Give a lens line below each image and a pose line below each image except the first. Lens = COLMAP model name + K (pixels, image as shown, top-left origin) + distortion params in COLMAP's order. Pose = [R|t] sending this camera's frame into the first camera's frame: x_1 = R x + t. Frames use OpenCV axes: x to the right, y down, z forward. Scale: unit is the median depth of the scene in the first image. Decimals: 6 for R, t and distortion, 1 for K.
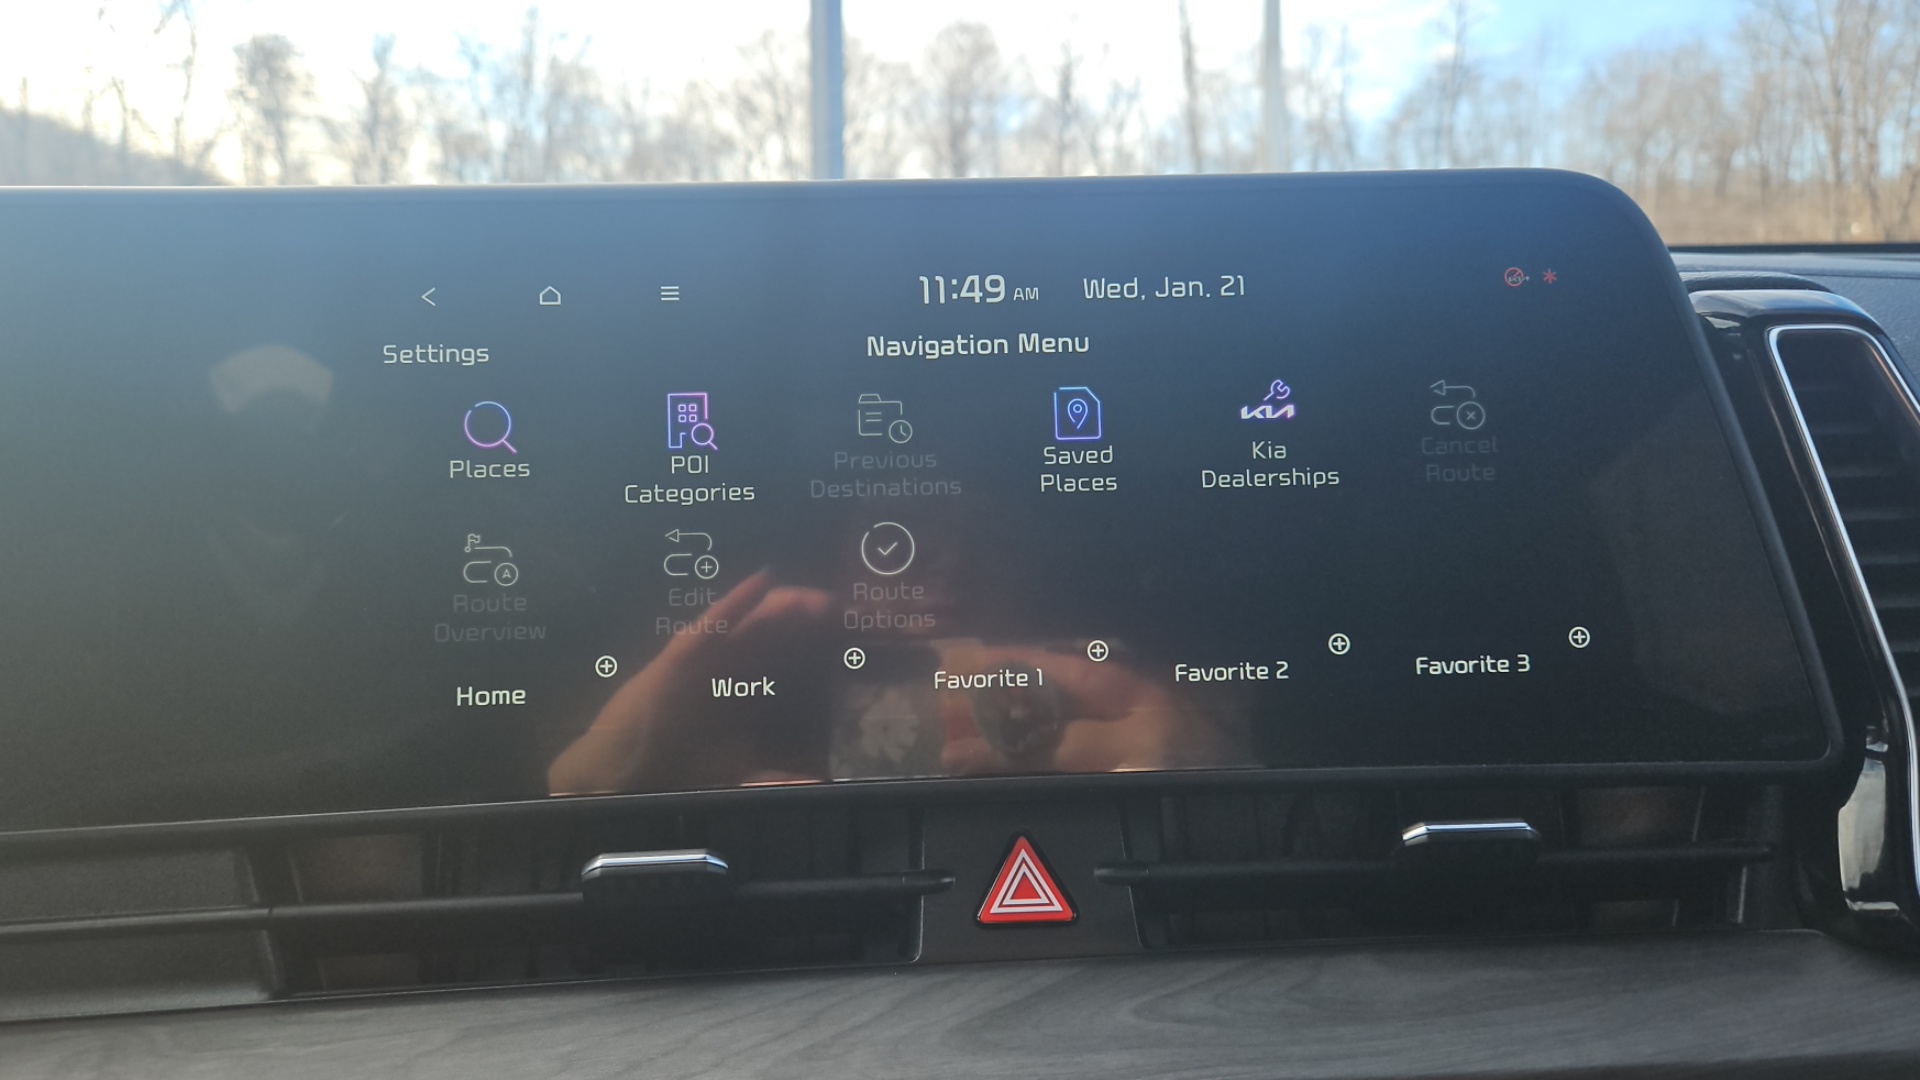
lens RADIAL K [[1429.1, 0, 950.0], [0, 1429.1, 538.9], [0, 0, 1]] dist [0.057019, -0.058045]
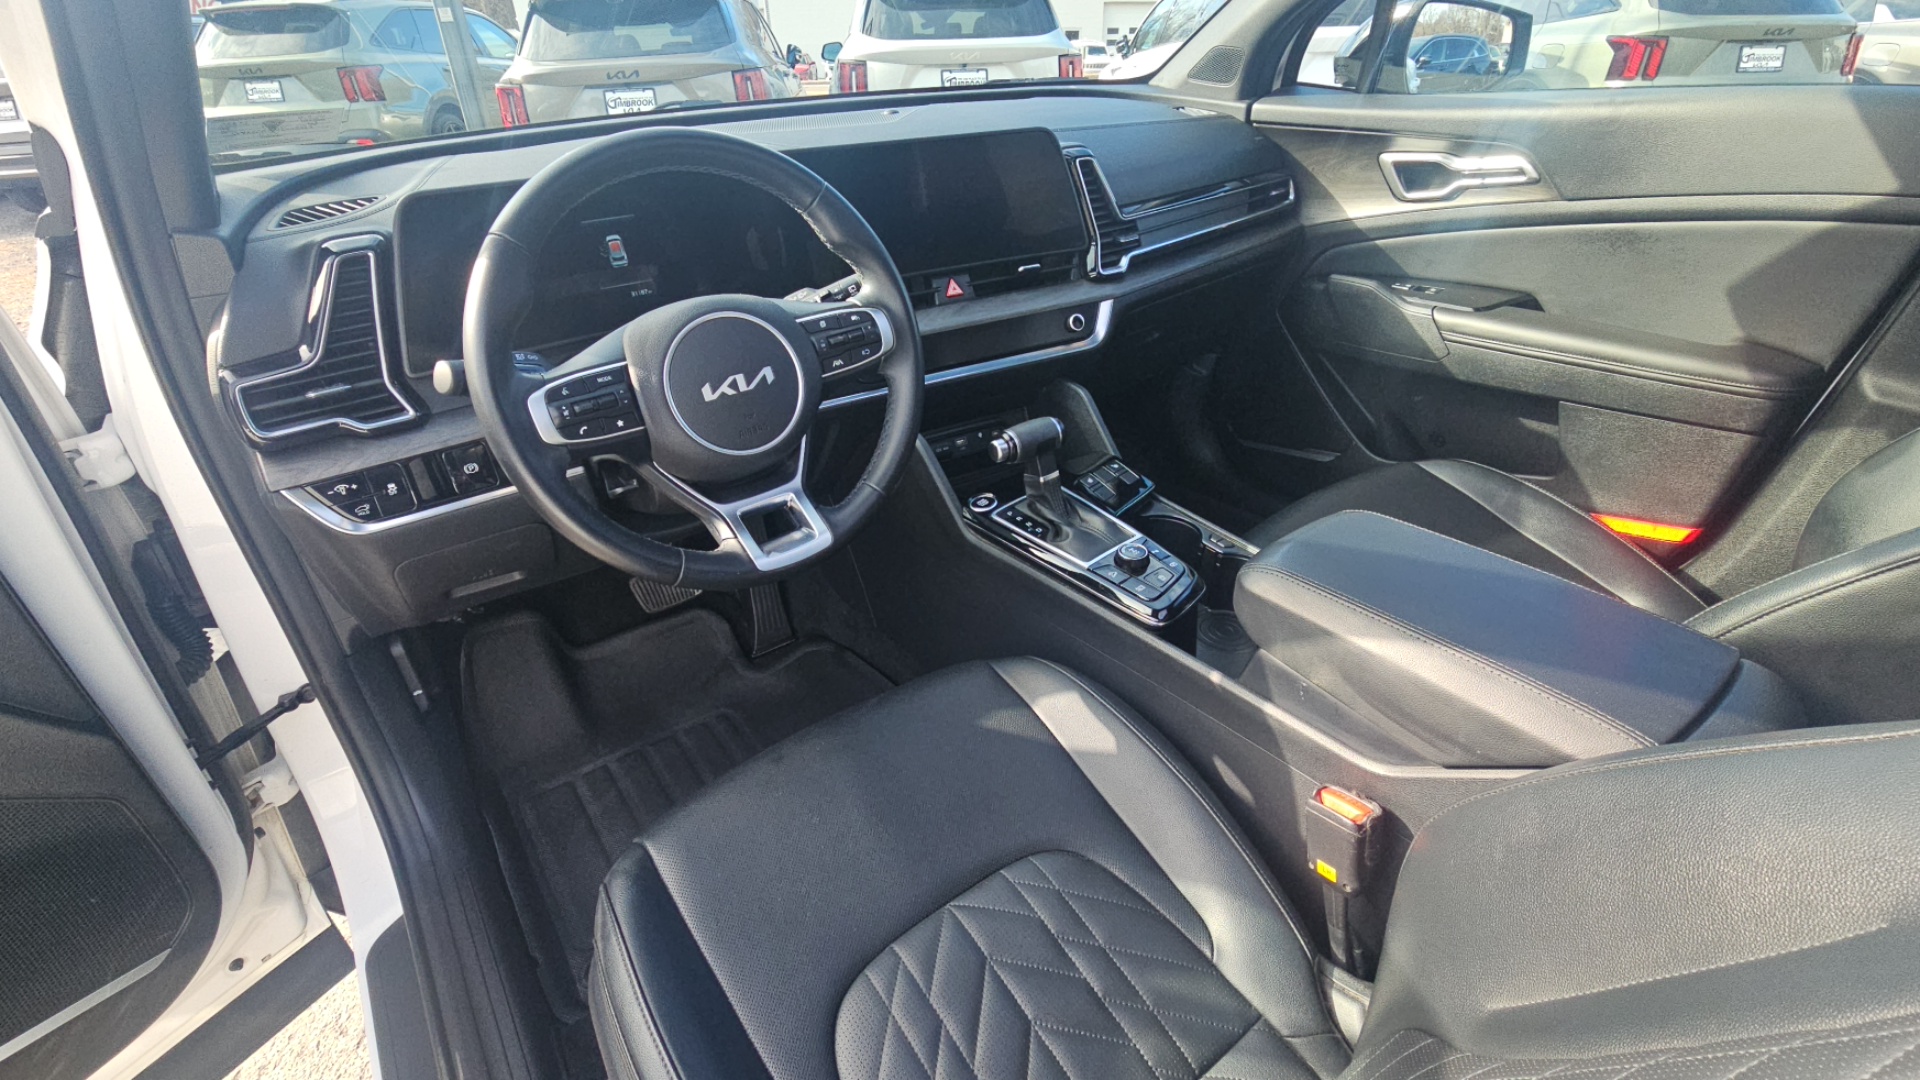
lens RADIAL K [[859.3, 0, 973.4], [0, 859.3, 533.1], [0, 0, 1]] dist [0.010511, -0.006887]
pose [[0.902282, -0.224404, 0.368145, -1.223172], [0.053348, 0.905420, 0.421151, -0.259802], [-0.427833, -0.360357, 0.828916, -1.911224]]
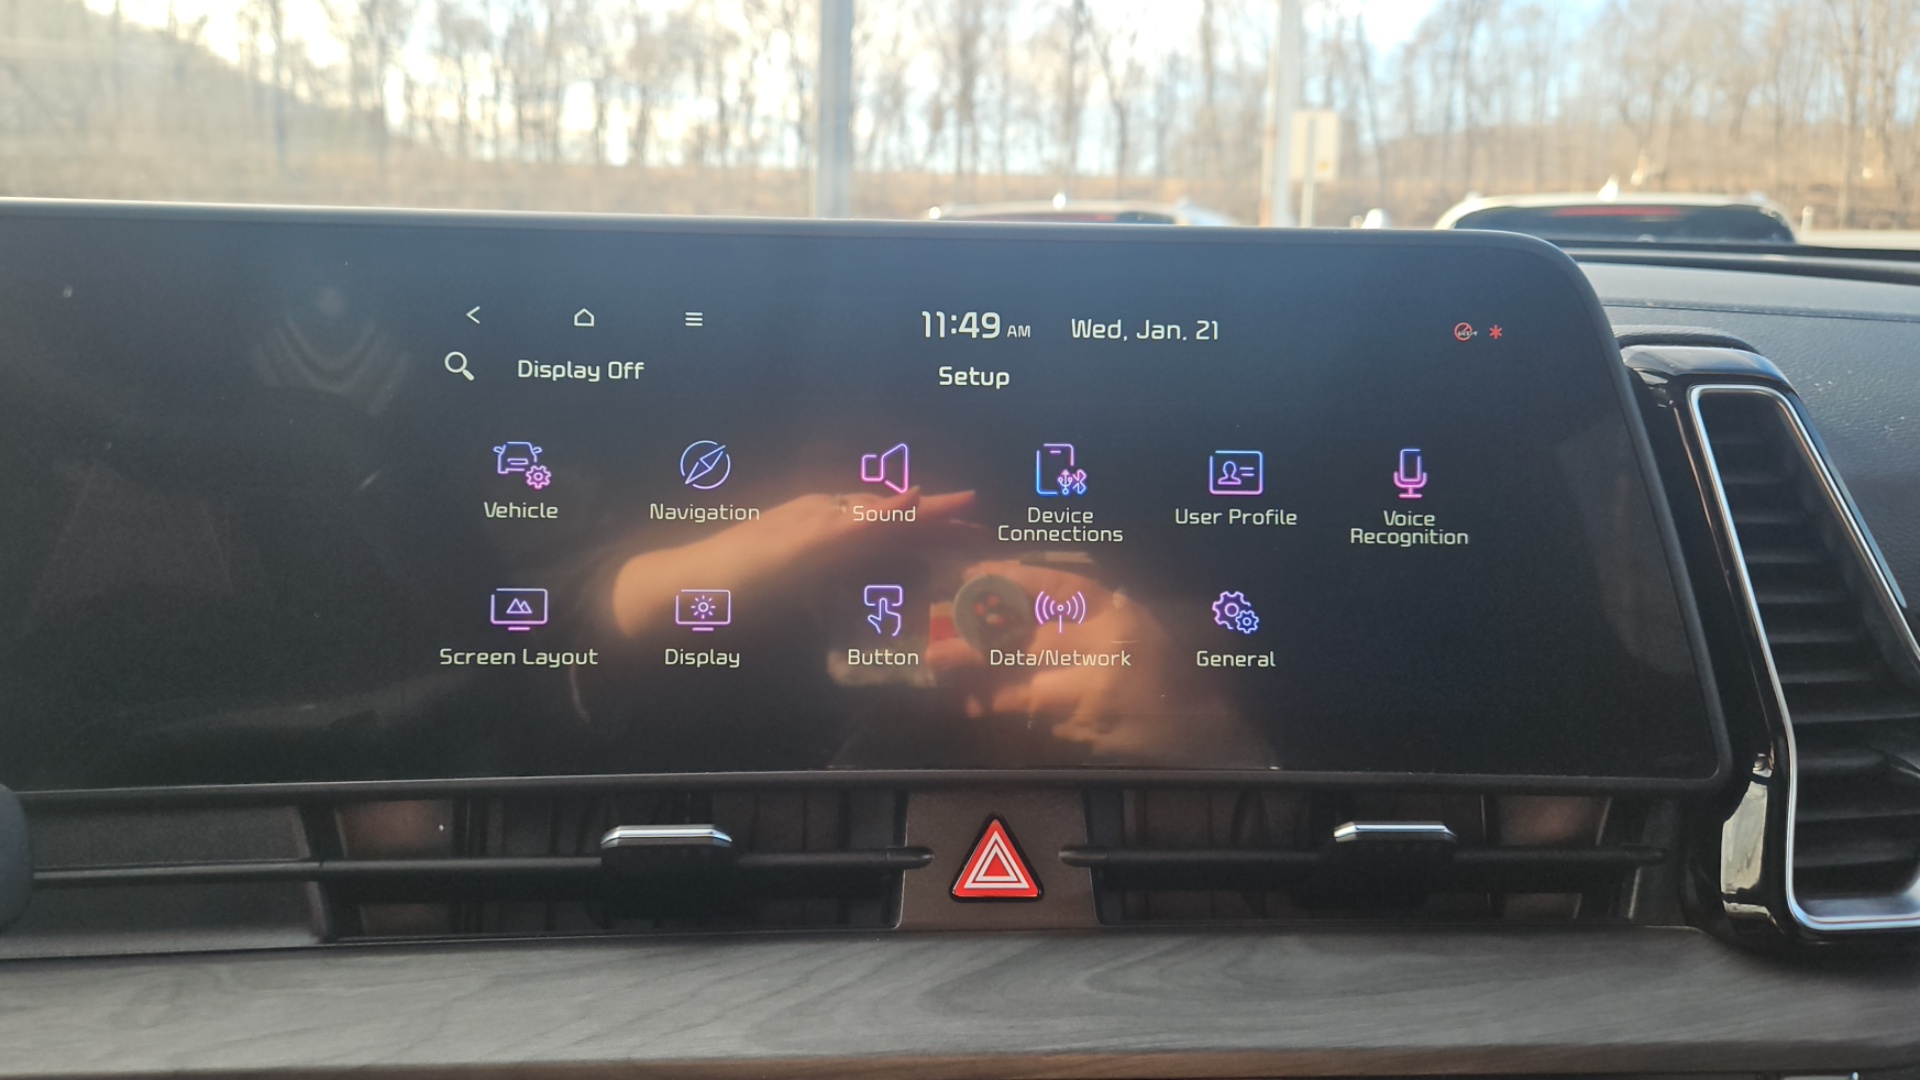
lens RADIAL K [[1429.1, 0, 954.5], [0, 1429.1, 529.1], [0, 0, 1]] dist [0.057019, -0.058045]
pose [[0.999256, 0.037491, 0.009051, -0.000284], [-0.037931, 0.997784, 0.054661, -0.079494], [-0.006982, -0.054964, 0.998464, -0.102389]]
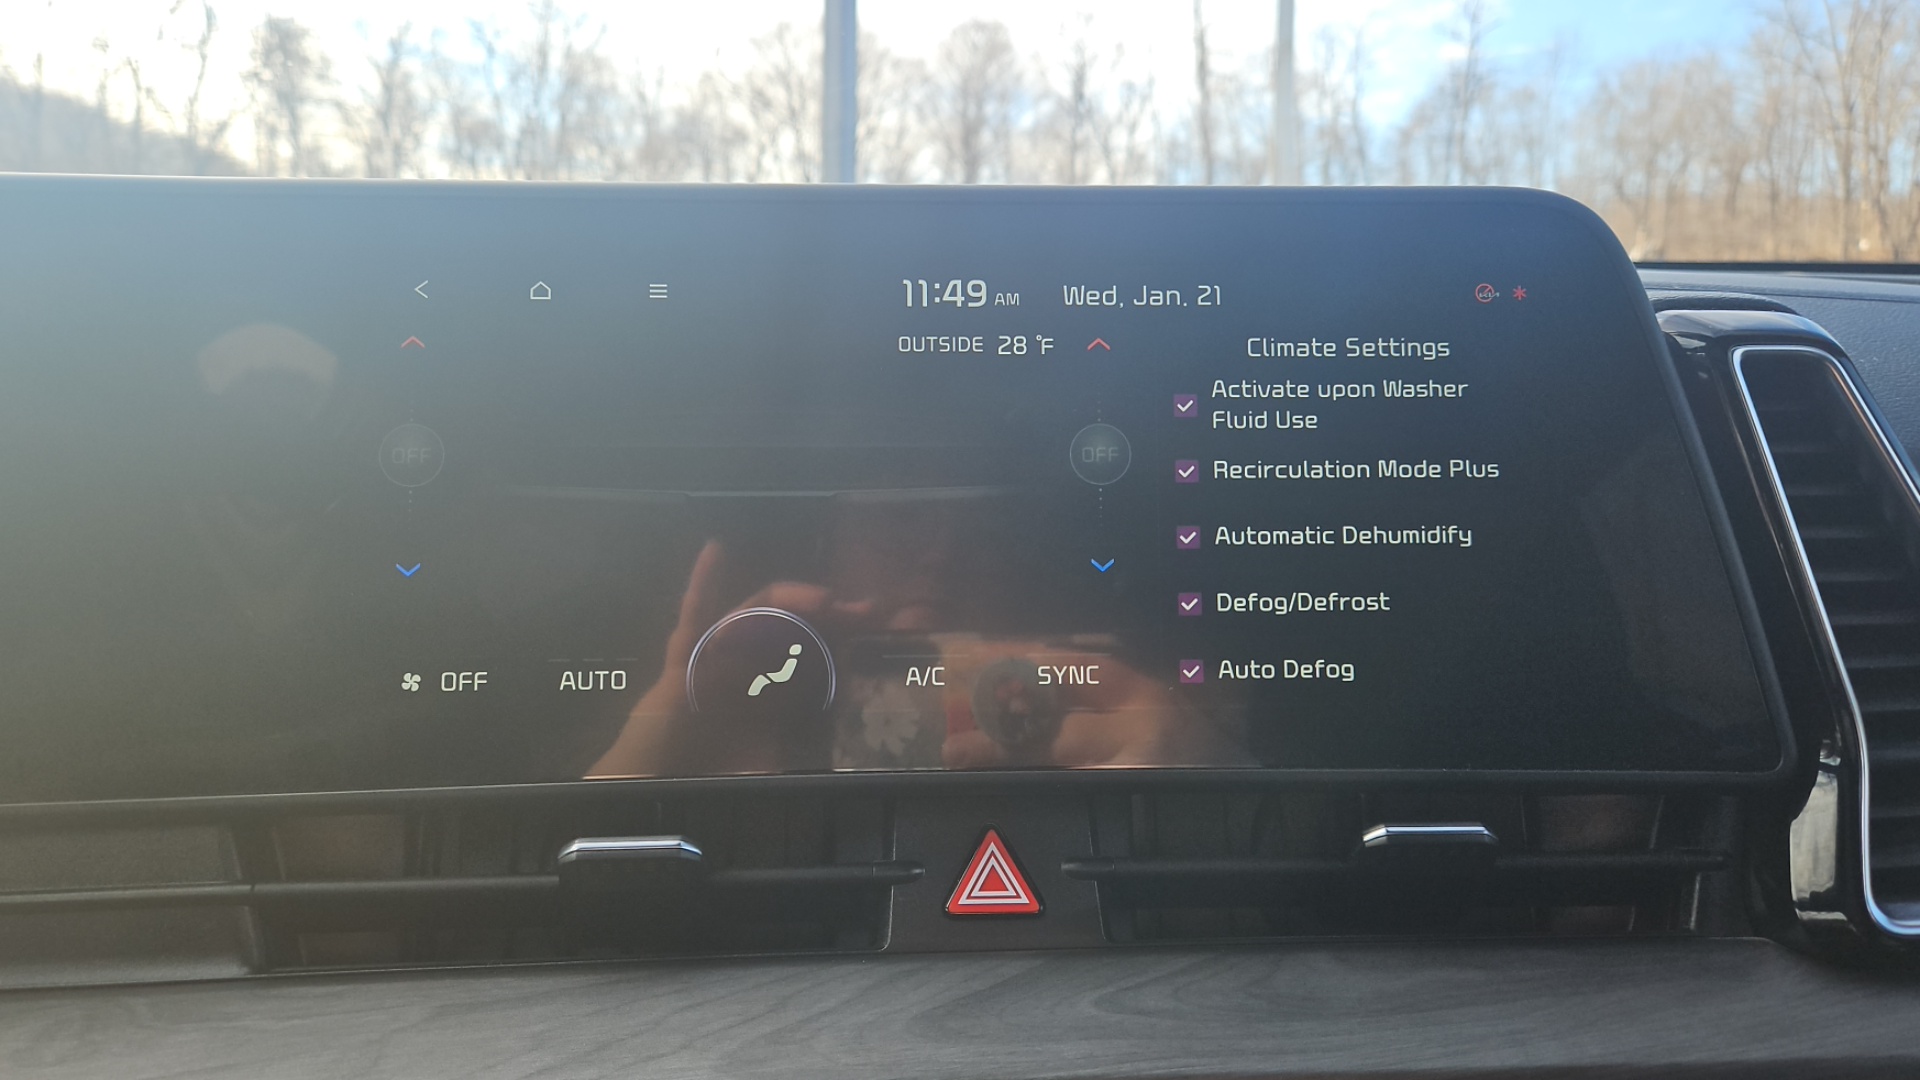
lens RADIAL K [[1429.1, 0, 955.5], [0, 1429.1, 528.5], [0, 0, 1]] dist [0.057019, -0.058045]
pose [[0.999768, 0.021509, 0.000752, 0.019448], [-0.021505, 0.999758, -0.004599, -0.001814], [-0.000851, 0.004582, 0.999989, -0.022090]]
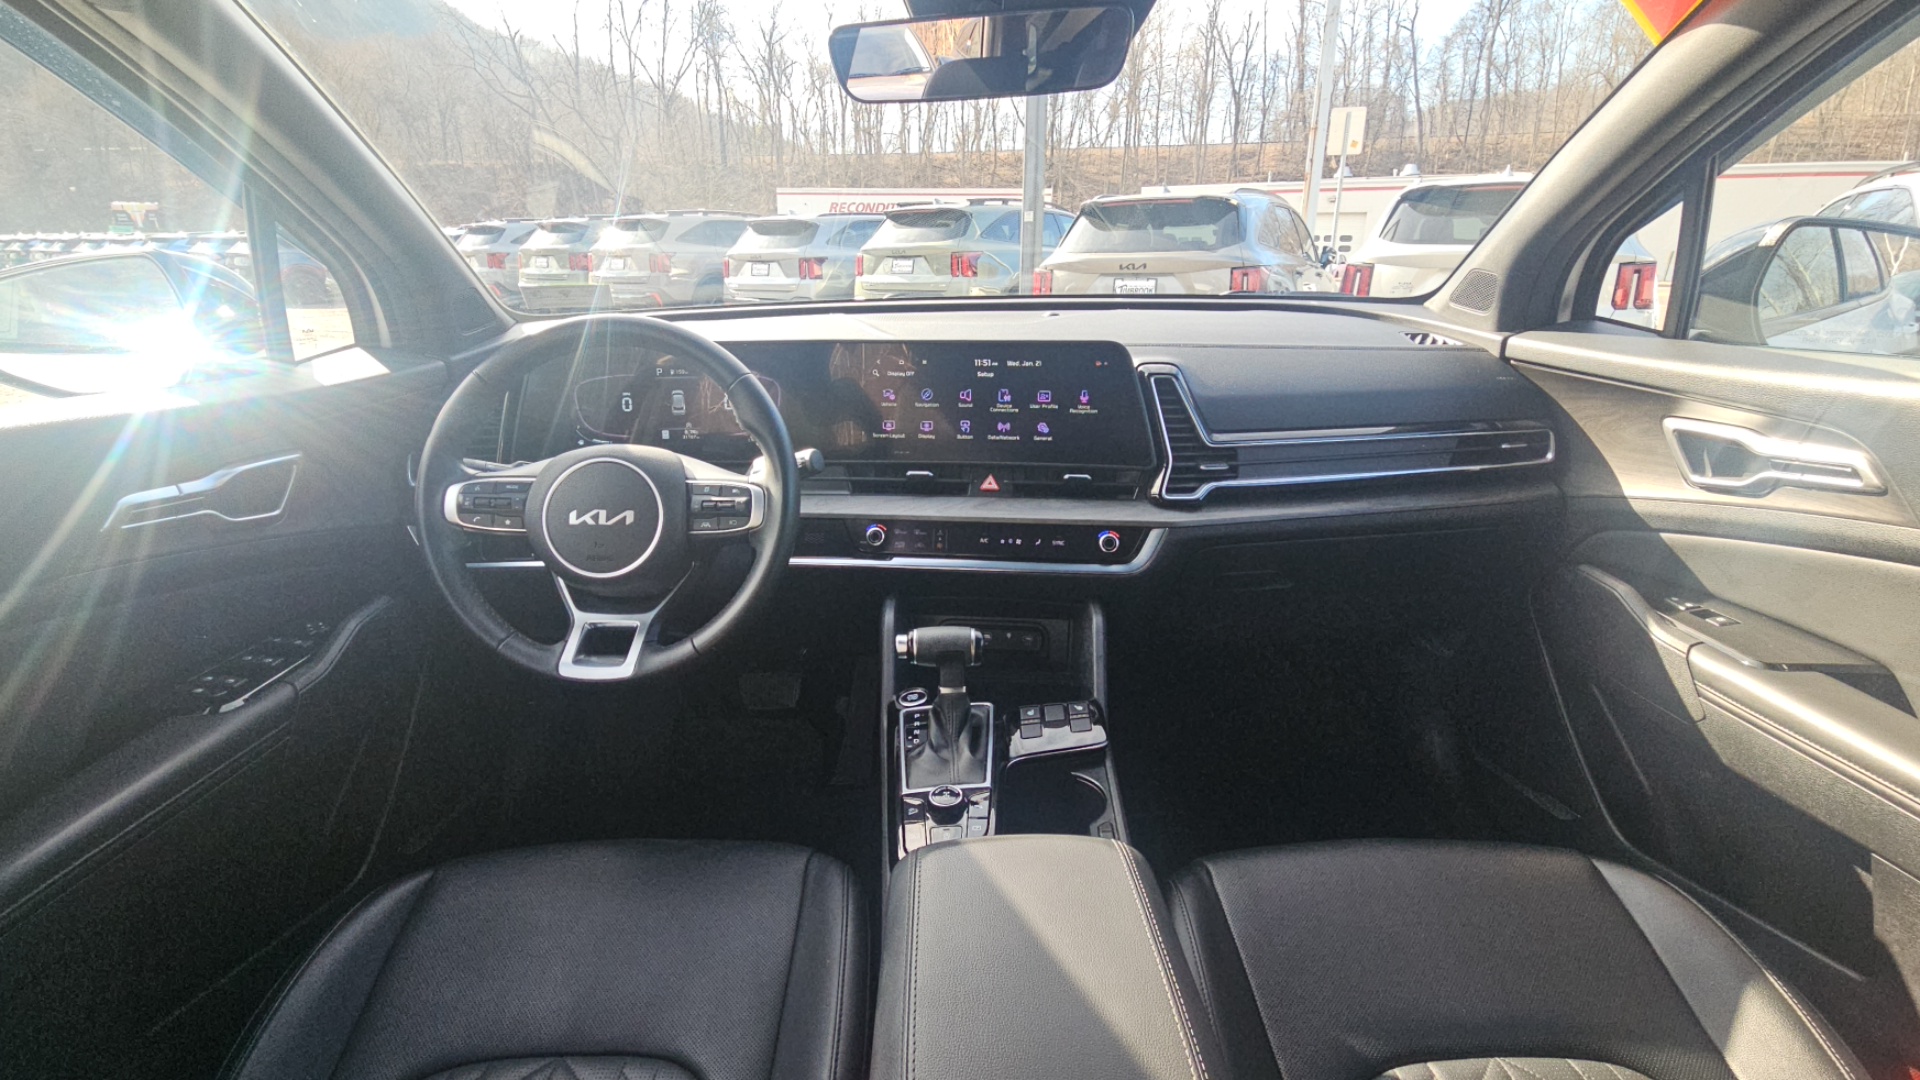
lens RADIAL K [[859.3, 0, 954.2], [0, 859.3, 549.2], [0, 0, 1]] dist [0.010511, -0.006887]
pose [[0.983490, 0.070969, -0.166467, 0.455155], [-0.027011, 0.967157, 0.252742, -0.302316], [0.178936, -0.244072, 0.953106, -2.010735]]
